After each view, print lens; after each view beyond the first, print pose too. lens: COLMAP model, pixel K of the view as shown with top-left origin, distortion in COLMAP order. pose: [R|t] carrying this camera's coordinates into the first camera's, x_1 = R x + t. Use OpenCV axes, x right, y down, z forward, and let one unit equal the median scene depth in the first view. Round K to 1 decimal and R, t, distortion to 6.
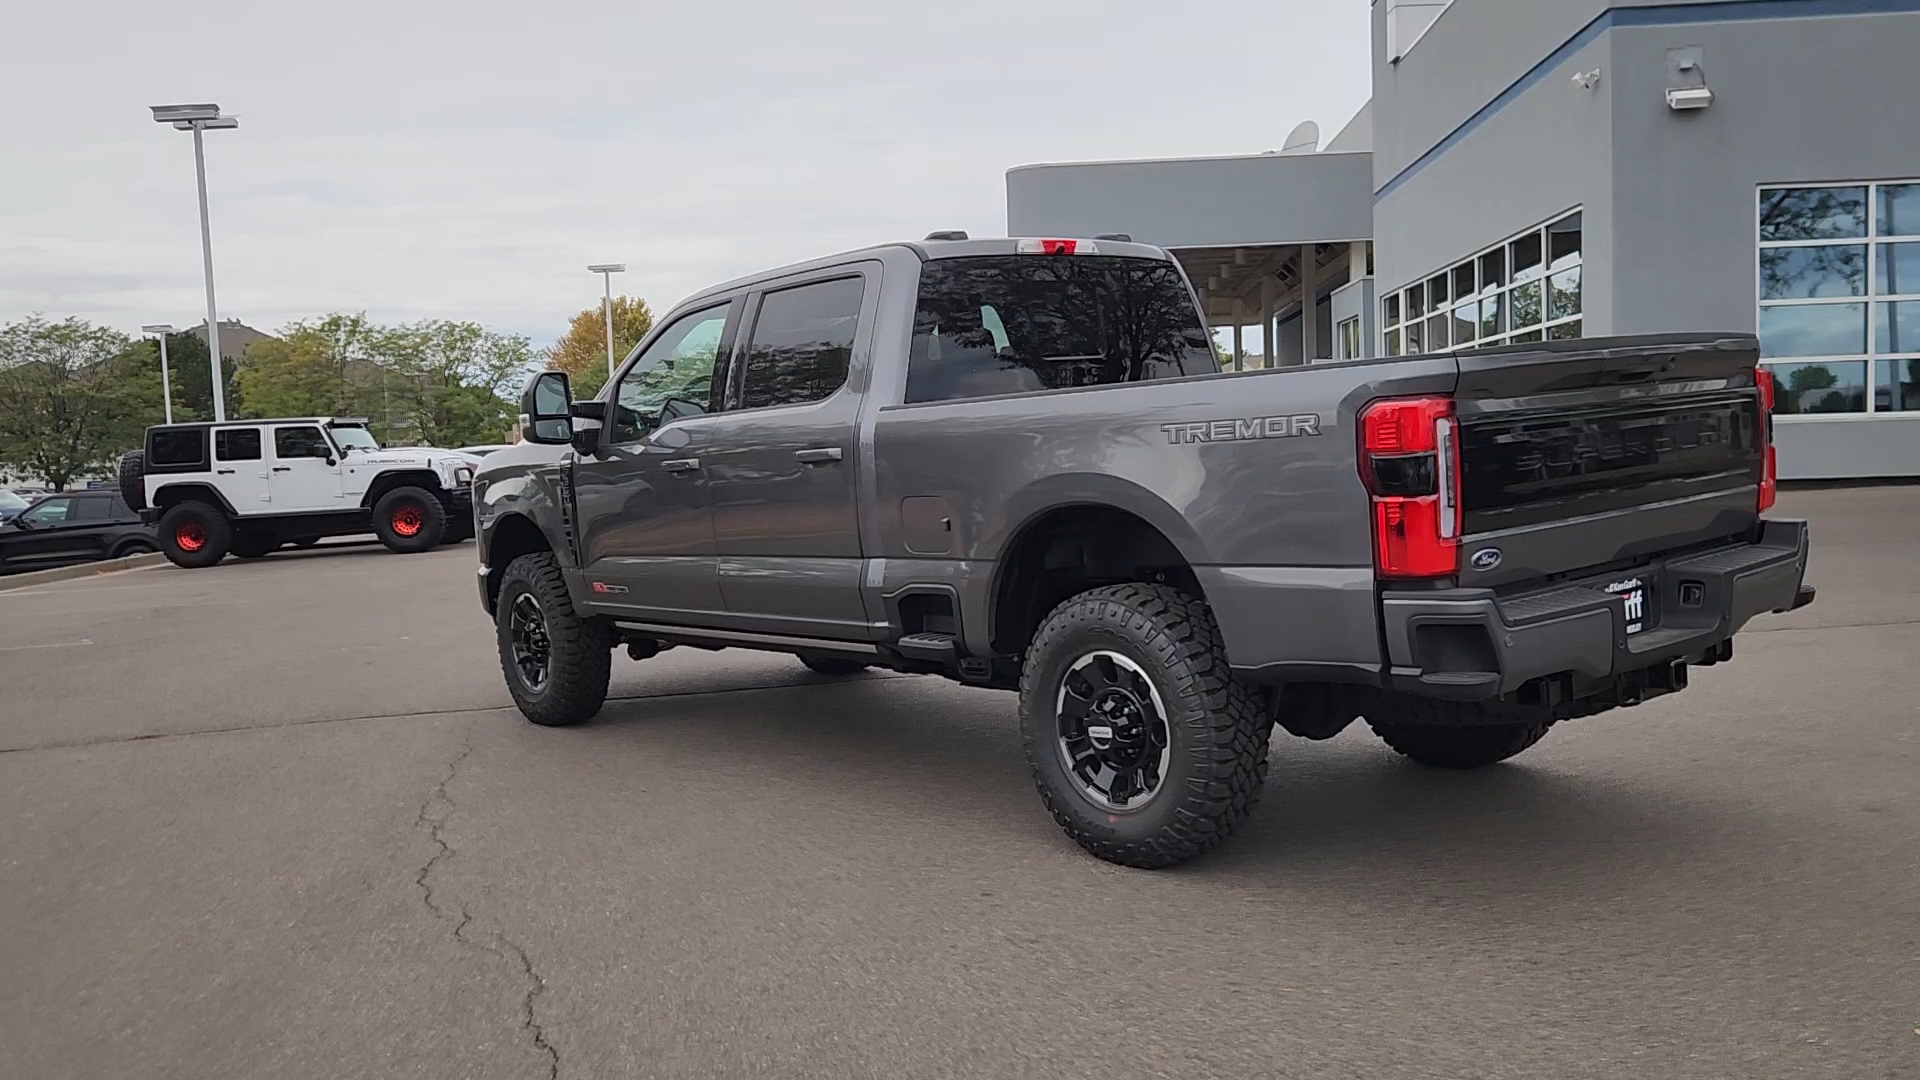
lens RADIAL K [[1637.9, 0, 945.0], [0, 1637.9, 545.3], [0, 0, 1]] dist [0.027348, -0.017225]
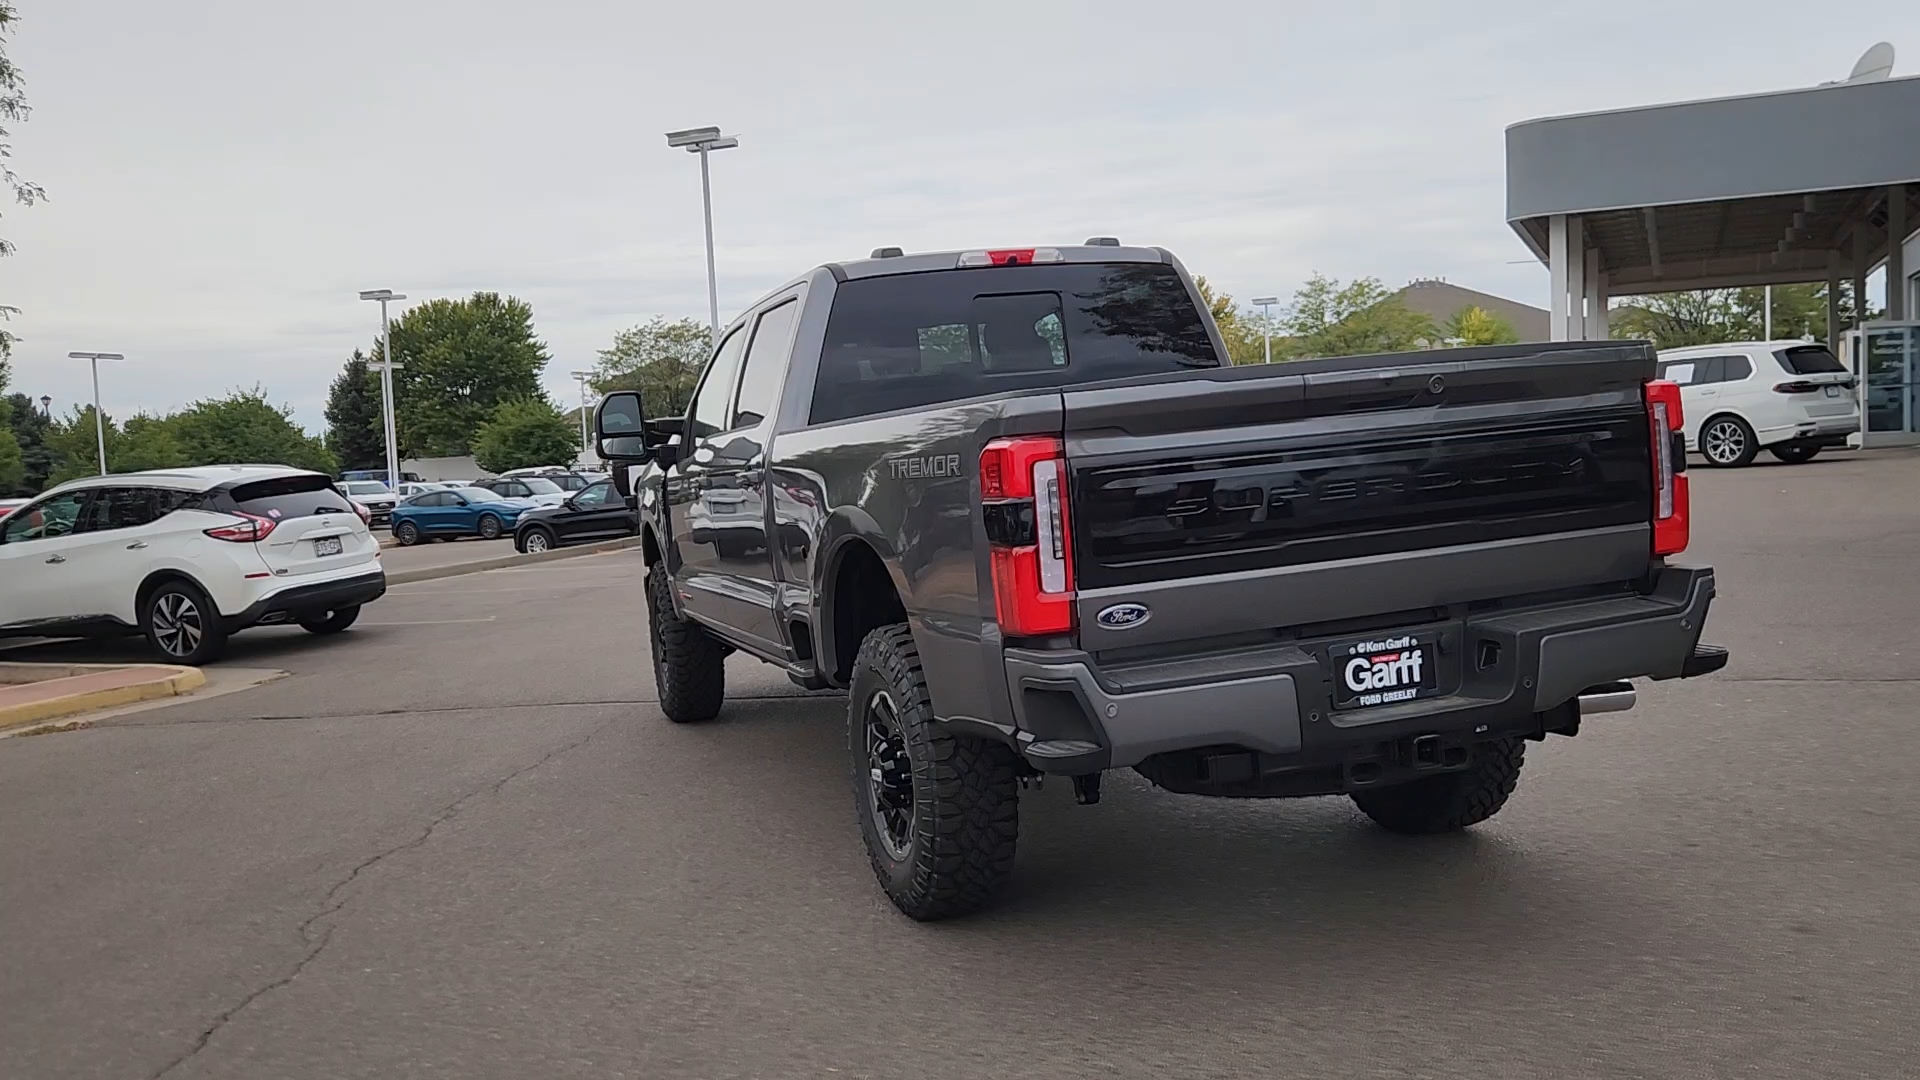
lens RADIAL K [[1637.9, 0, 945.0], [0, 1637.9, 545.3], [0, 0, 1]] dist [0.027348, -0.017225]
pose [[0.935956, 0.013812, -0.351847, 0.483585], [-0.008492, 0.999825, 0.016660, -0.038643], [0.352016, -0.012605, 0.935909, 0.114600]]
